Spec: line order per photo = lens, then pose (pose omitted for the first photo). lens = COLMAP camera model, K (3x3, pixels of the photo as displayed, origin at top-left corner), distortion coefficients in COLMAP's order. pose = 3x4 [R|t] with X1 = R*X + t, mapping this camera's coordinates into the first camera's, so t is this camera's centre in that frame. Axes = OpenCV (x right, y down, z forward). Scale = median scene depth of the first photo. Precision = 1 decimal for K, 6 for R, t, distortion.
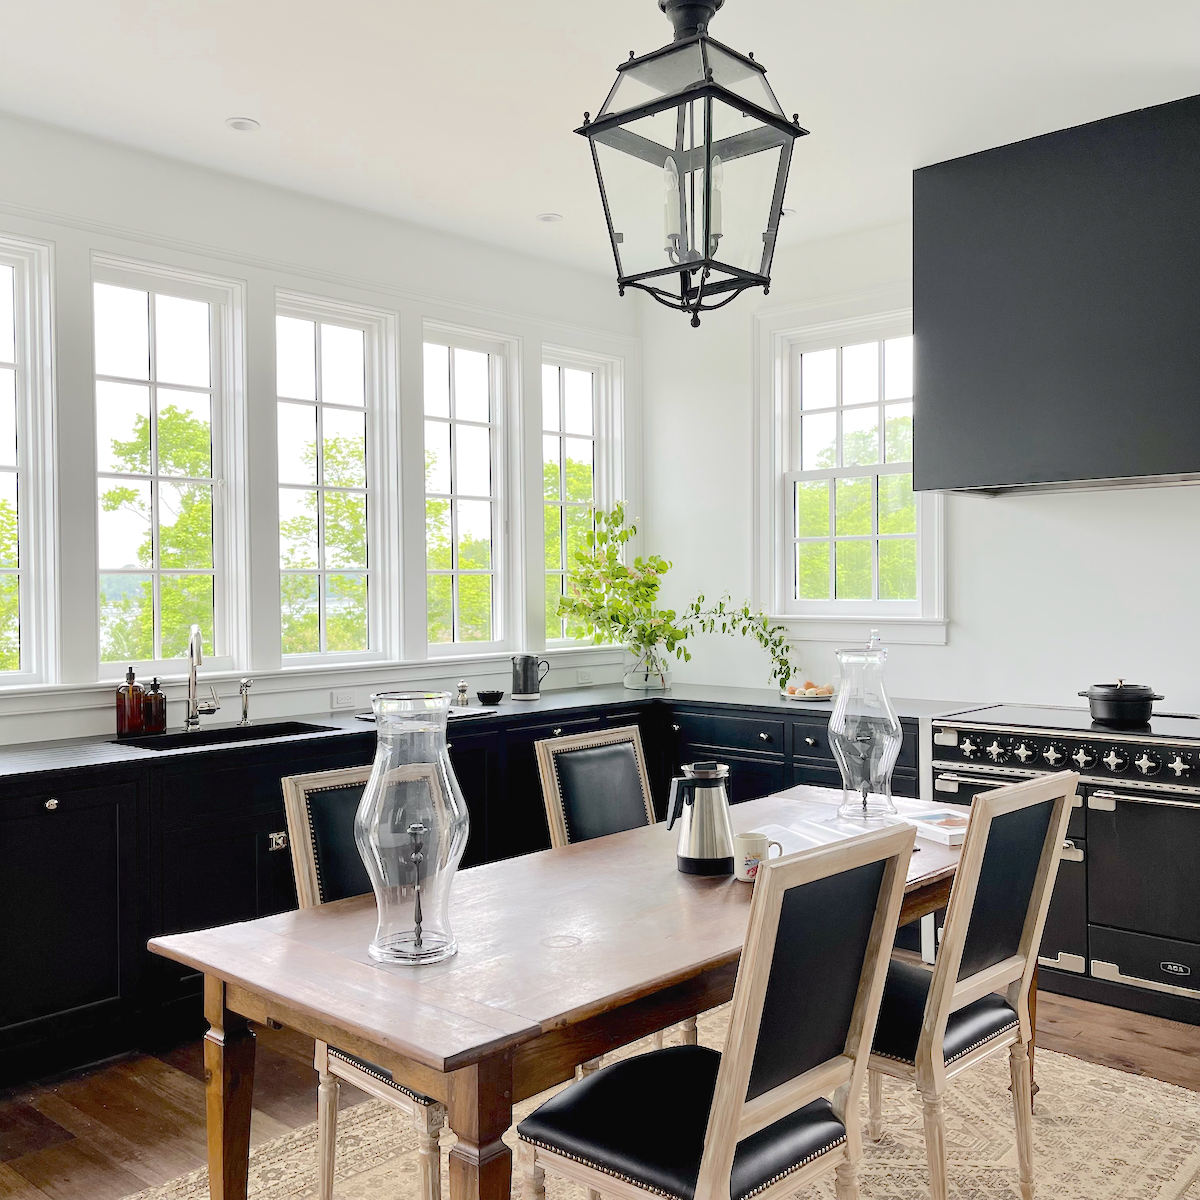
lens RADIAL K [[1205.2, 0, 634.8], [0, 1205.2, 594.7], [0, 0, 1]] dist [0.048129, -0.039980]
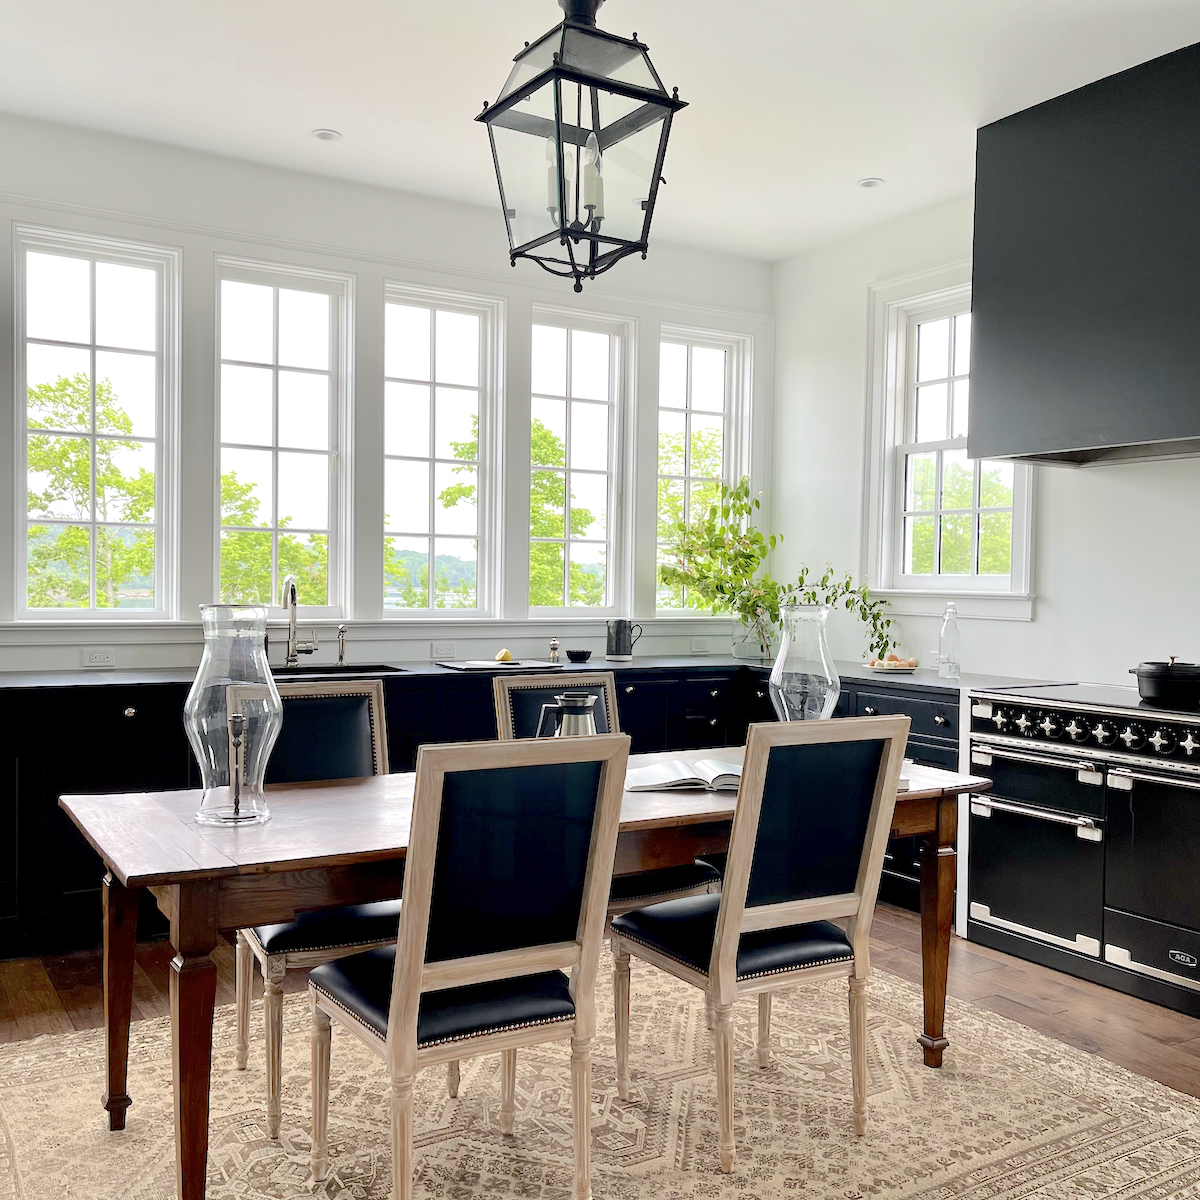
lens RADIAL K [[1220.0, 0, 646.4], [0, 1220.0, 605.7], [0, 0, 1]] dist [0.037448, 0.001891]
pose [[0.962652, 0.028740, -0.269213, 0.263944], [-0.025926, 0.999566, 0.014006, 0.027708], [0.269499, -0.006503, 0.962979, -0.028819]]
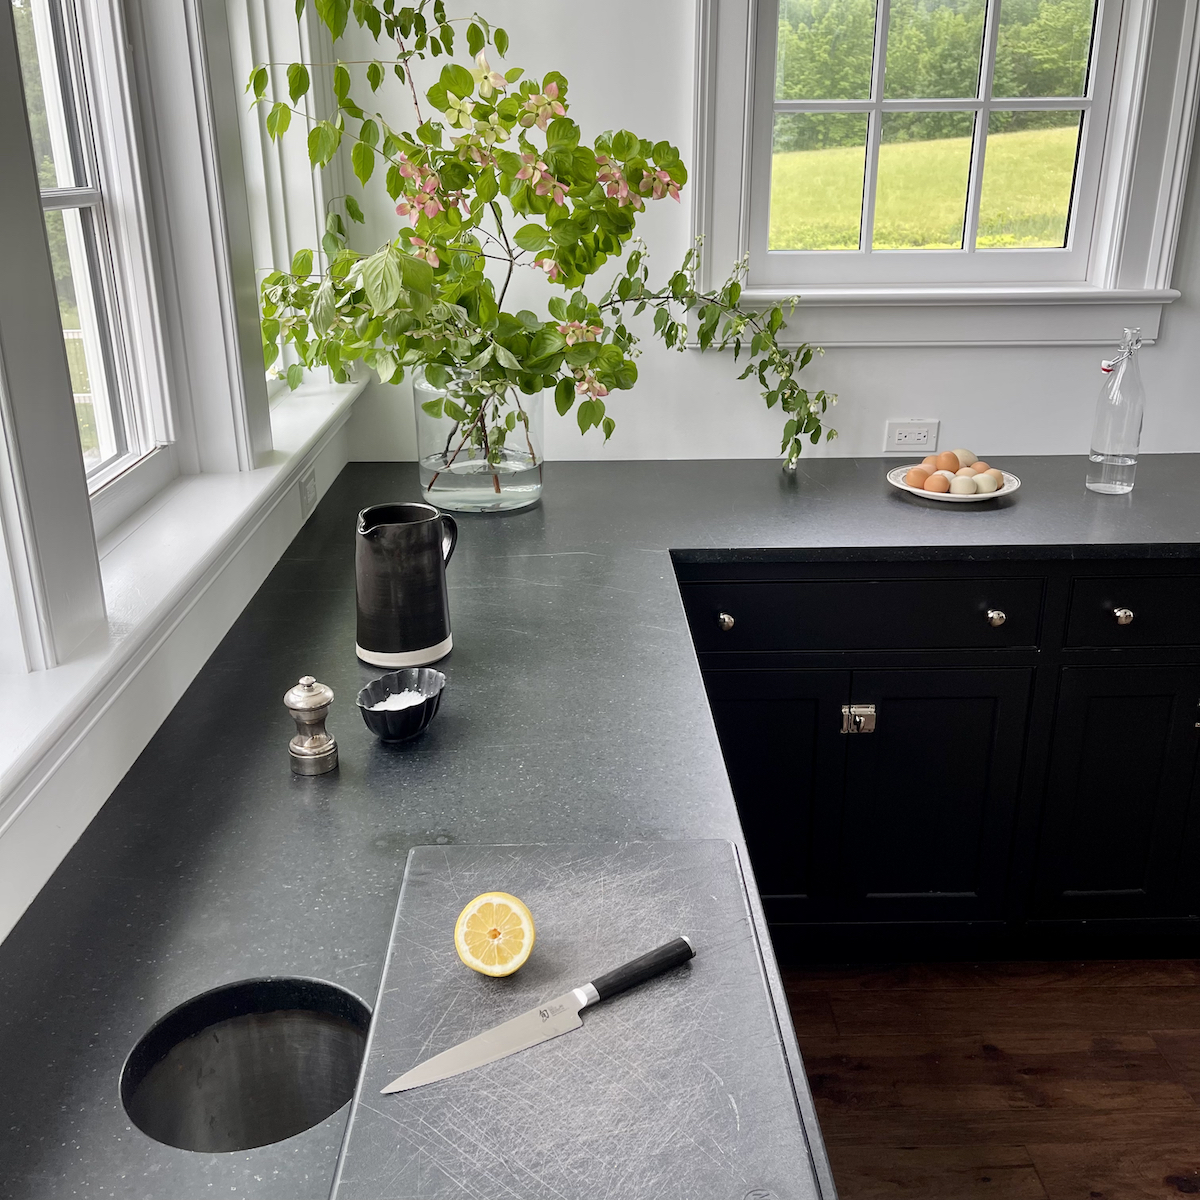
lens RADIAL K [[1202.5, 0, 600.0], [0, 1202.5, 600.0], [0, 0, 1]] dist [0.003640, 0.026110]
pose [[0.736818, -0.226574, 0.636995, -0.290887], [0.005193, 0.944043, 0.329782, -0.028205], [-0.676071, -0.239681, 0.696765, 0.923253]]
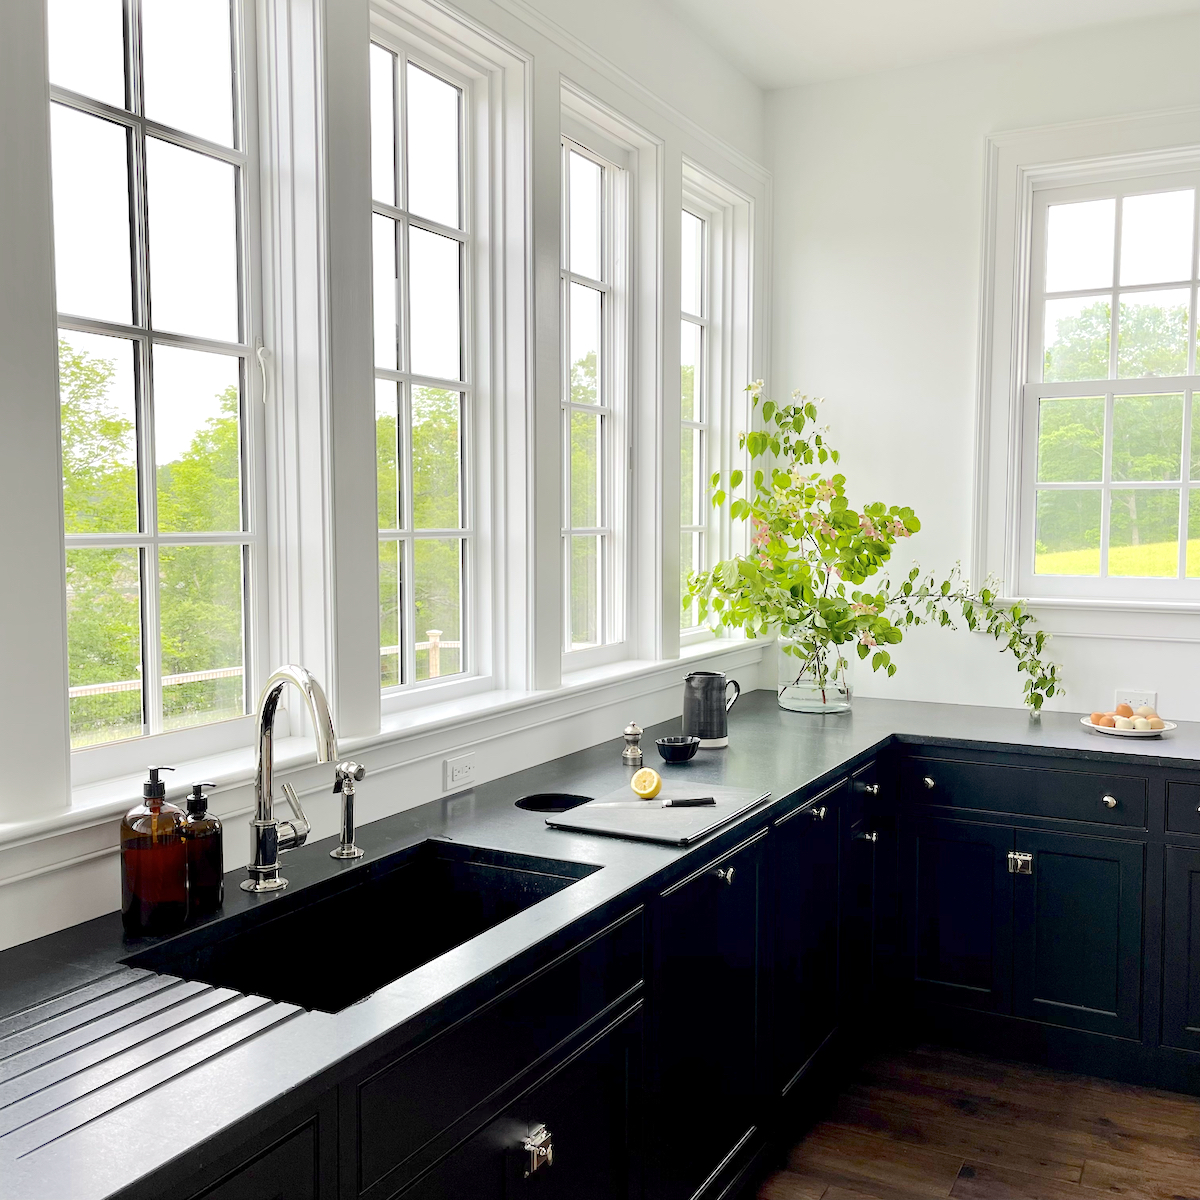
lens RADIAL K [[1202.5, 0, 600.0], [0, 1202.5, 600.0], [0, 0, 1]] dist [0.003640, 0.026110]
pose [[0.975263, -0.005815, 0.220971, -0.330933], [-0.006190, 0.998543, 0.053599, -0.021425], [-0.220961, -0.053641, 0.973806, 0.519494]]
